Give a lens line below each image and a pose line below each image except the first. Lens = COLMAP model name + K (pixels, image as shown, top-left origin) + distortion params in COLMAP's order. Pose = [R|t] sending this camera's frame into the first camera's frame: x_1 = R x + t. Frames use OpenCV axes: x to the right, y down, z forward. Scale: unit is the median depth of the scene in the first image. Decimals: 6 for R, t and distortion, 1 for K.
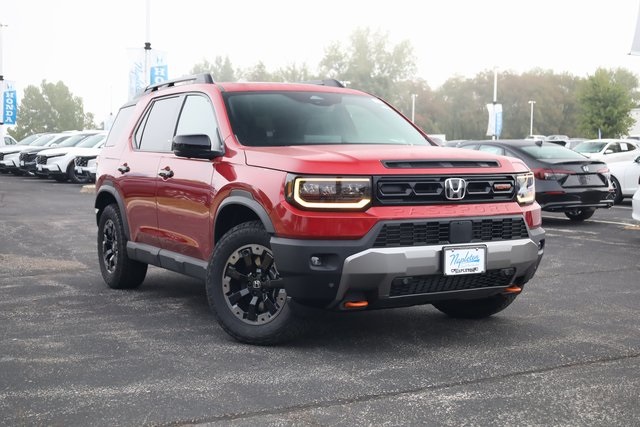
lens RADIAL K [[922.7, 0, 320.0], [0, 922.7, 213.5], [0, 0, 1]] dist [-0.021097, 0.512691]
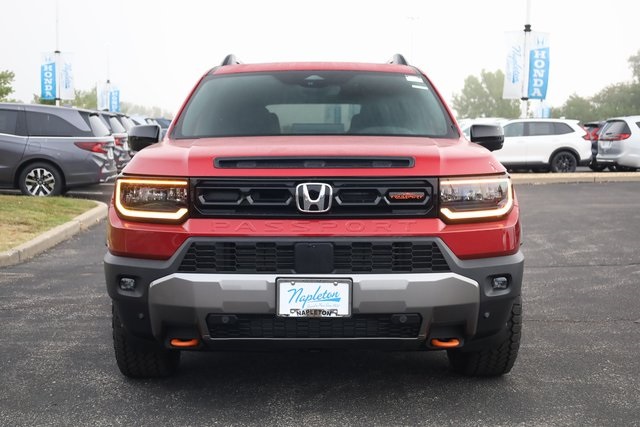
lens RADIAL K [[922.7, 0, 320.0], [0, 922.7, 213.5], [0, 0, 1]] dist [-0.021097, 0.512691]
pose [[0.863661, 0.037868, -0.502649, 0.514758], [-0.031350, 0.999279, 0.021416, -0.029961], [0.503098, -0.002738, 0.864225, 0.381877]]
